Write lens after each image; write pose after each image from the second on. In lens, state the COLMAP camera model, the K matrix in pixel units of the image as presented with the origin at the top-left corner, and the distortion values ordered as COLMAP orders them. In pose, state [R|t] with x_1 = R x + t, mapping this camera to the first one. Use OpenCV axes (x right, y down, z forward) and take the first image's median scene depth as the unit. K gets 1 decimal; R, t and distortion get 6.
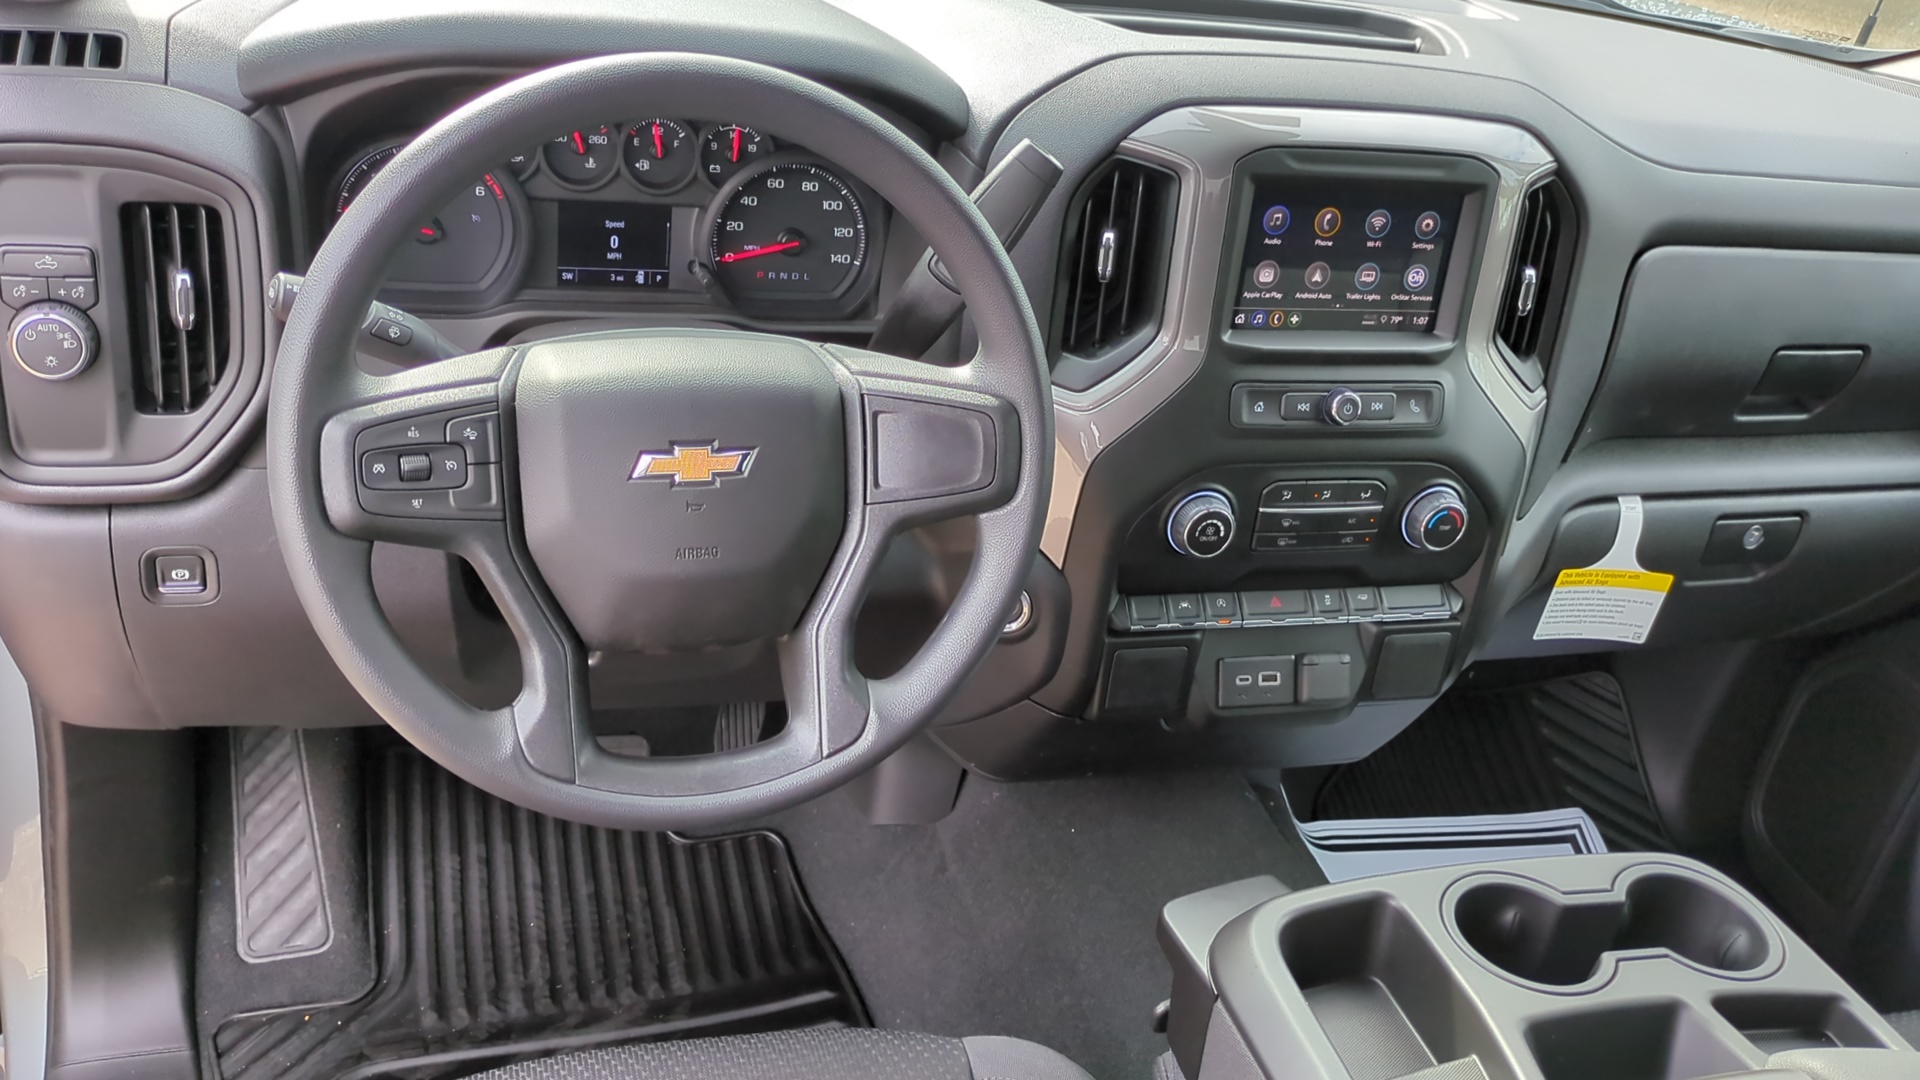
lens RADIAL K [[1530.2, 0, 960.0], [0, 1530.2, 540.0], [0, 0, 1]] dist [0.003737, 0.000977]
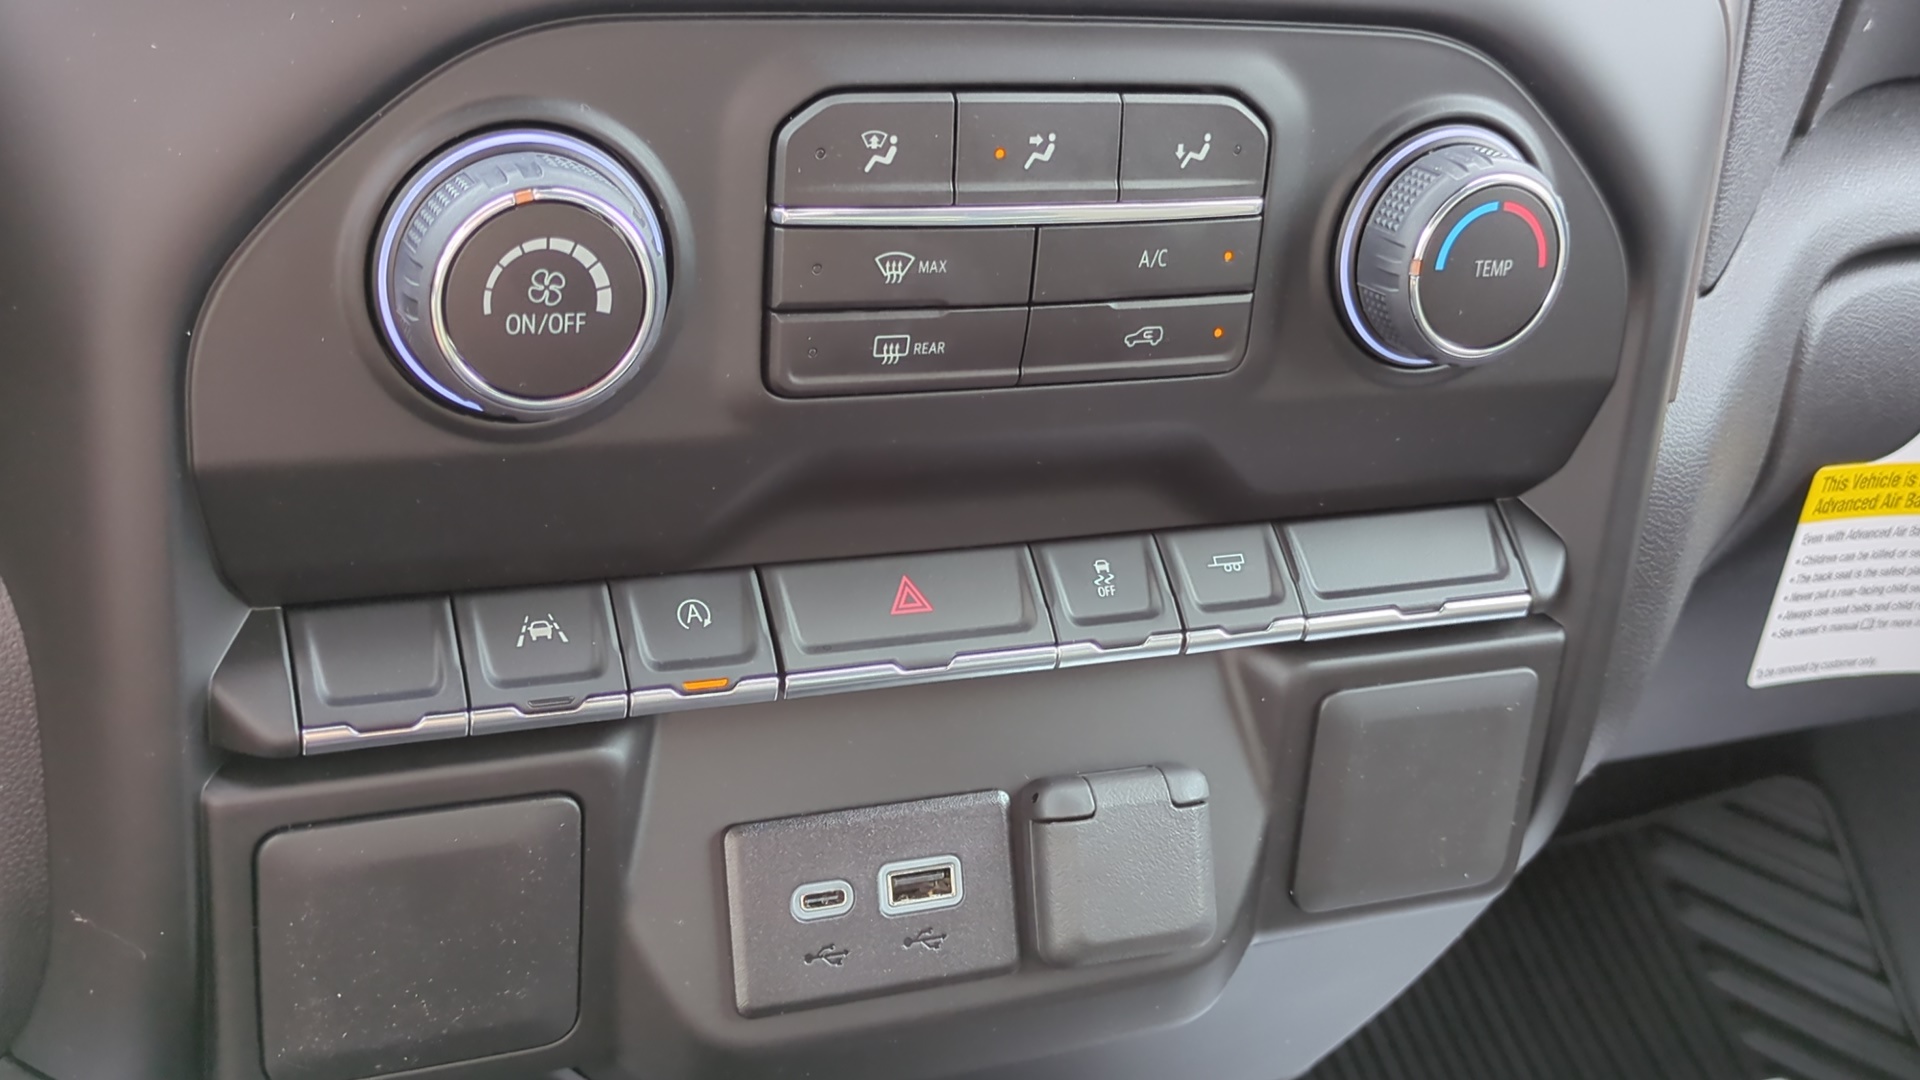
lens RADIAL K [[2297.7, 0, 960.0], [0, 2297.7, 540.0], [0, 0, 1]] dist [0.009261, 0.004140]
pose [[0.990277, -0.078895, 0.114577, 0.176927], [0.085273, 0.995007, -0.051868, 0.054243], [-0.109913, 0.061134, 0.992059, 0.624300]]
